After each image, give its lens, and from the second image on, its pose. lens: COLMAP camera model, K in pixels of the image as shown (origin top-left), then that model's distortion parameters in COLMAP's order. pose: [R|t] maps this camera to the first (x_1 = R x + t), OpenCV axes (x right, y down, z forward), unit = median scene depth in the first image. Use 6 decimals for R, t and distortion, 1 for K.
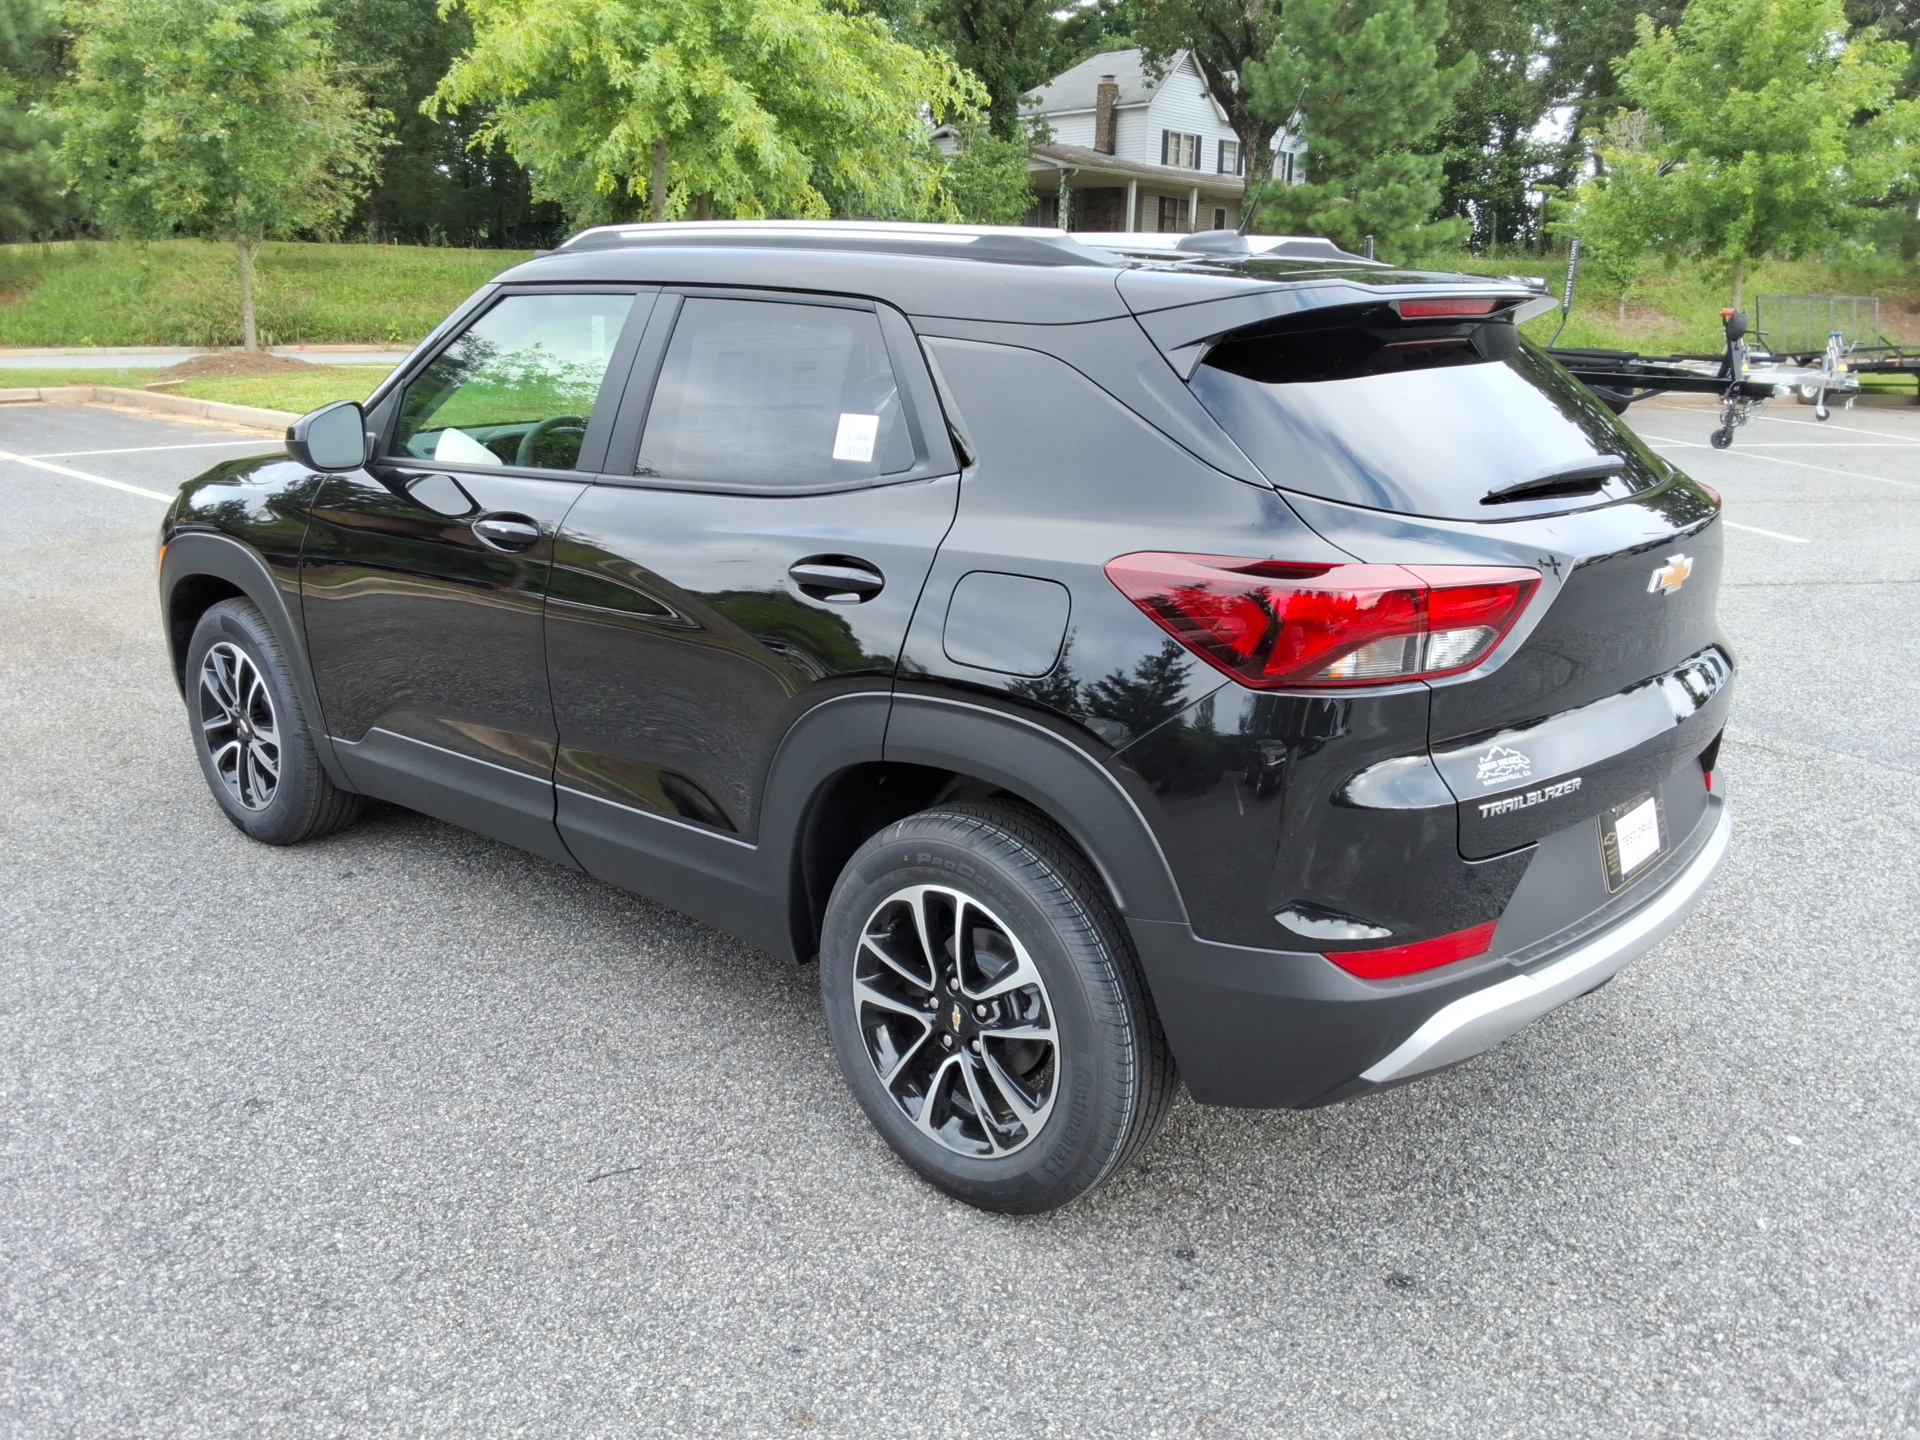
lens RADIAL K [[1540.0, 0, 963.6], [0, 1540.0, 701.0], [0, 0, 1]] dist [0.106518, -0.164577]
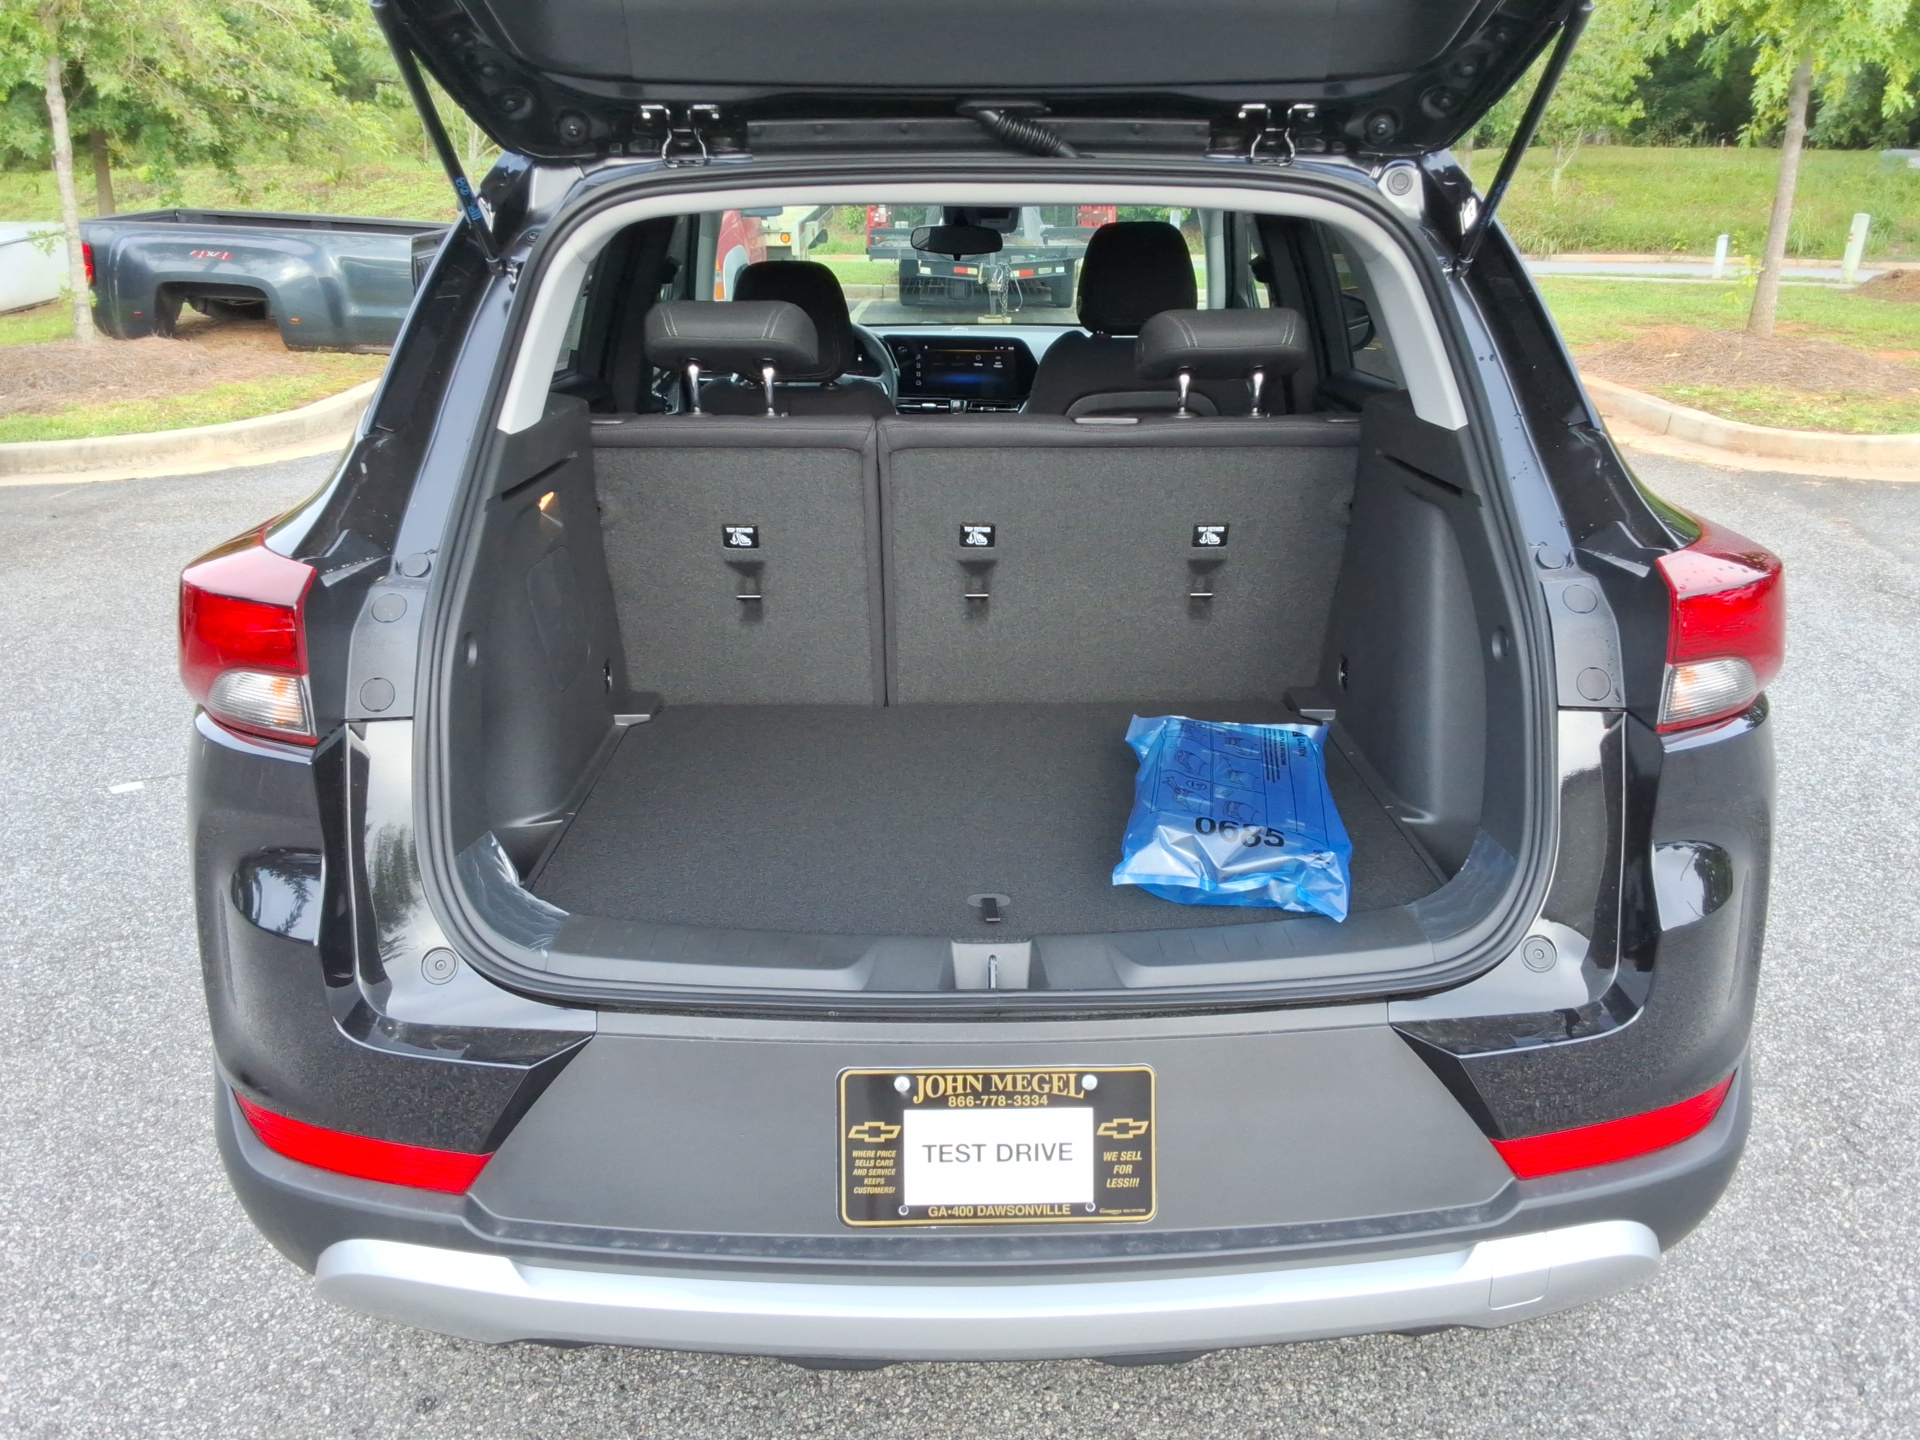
lens RADIAL K [[1540.0, 0, 976.0], [0, 1540.0, 706.3], [0, 0, 1]] dist [0.106518, -0.164577]
pose [[0.679709, 0.224898, -0.698152, 0.115945], [-0.185072, 0.973621, 0.133453, -0.021050], [0.709749, 0.038499, 0.703402, 0.090398]]
